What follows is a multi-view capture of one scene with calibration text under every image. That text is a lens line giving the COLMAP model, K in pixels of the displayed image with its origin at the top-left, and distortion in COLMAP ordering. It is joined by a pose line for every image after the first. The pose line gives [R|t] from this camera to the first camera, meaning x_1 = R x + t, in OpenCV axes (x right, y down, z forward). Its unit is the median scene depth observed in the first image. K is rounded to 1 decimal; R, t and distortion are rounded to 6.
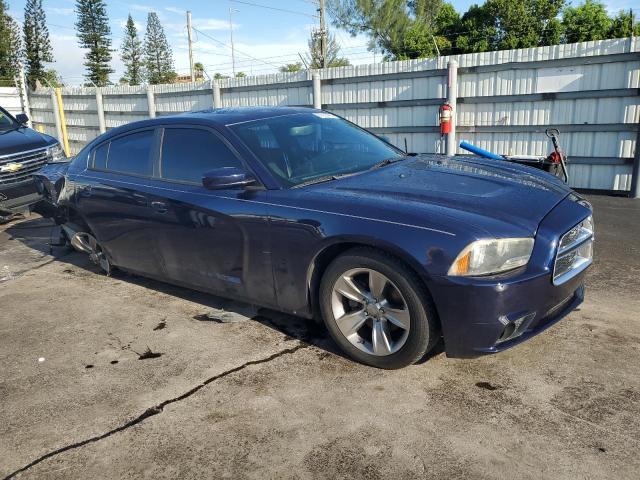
lens RADIAL K [[506.7, 0, 320.2], [0, 506.7, 240.9], [0, 0, 1]] dist [0.030366, -0.039865]
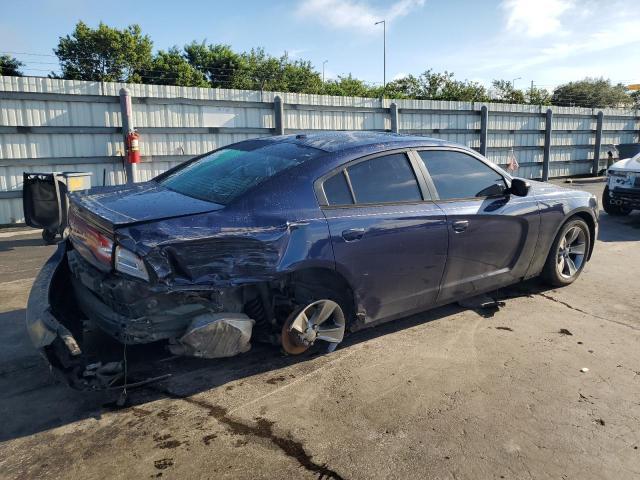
lens RADIAL K [[506.7, 0, 319.6], [0, 506.7, 238.7], [0, 0, 1]] dist [0.030366, -0.039865]
pose [[0.281268, -0.156811, 0.946730, -0.623076], [0.230188, 0.968780, 0.092076, -0.089829], [-0.931612, 0.192028, 0.308583, 0.443797]]
